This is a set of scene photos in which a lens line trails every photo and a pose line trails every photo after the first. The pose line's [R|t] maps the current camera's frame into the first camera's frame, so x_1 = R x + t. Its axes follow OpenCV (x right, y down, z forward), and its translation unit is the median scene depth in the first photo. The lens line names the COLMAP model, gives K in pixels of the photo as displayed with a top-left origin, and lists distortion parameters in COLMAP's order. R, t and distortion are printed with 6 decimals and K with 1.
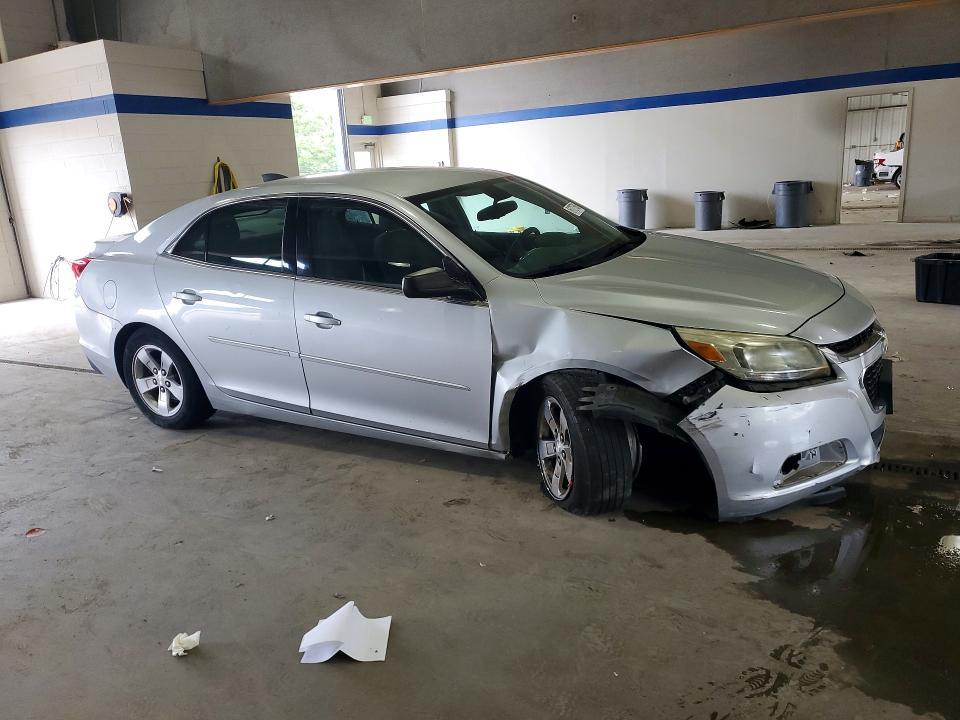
lens RADIAL K [[651.2, 0, 480.0], [0, 651.2, 360.0], [0, 0, 1]] dist [0.004317, -0.000749]
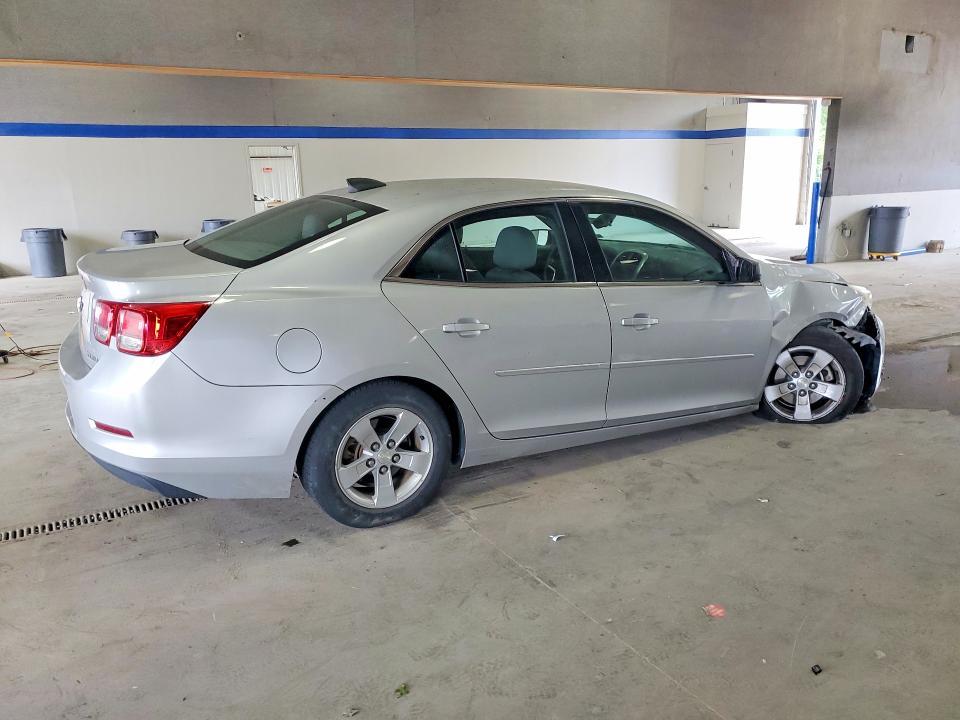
lens RADIAL K [[651.2, 0, 480.0], [0, 651.2, 360.0], [0, 0, 1]] dist [0.004317, -0.000749]
pose [[0.609005, -0.161763, 0.776496, -0.980491], [0.209136, 0.977087, 0.039526, -0.080261], [-0.765098, 0.138322, 0.628881, 0.473272]]
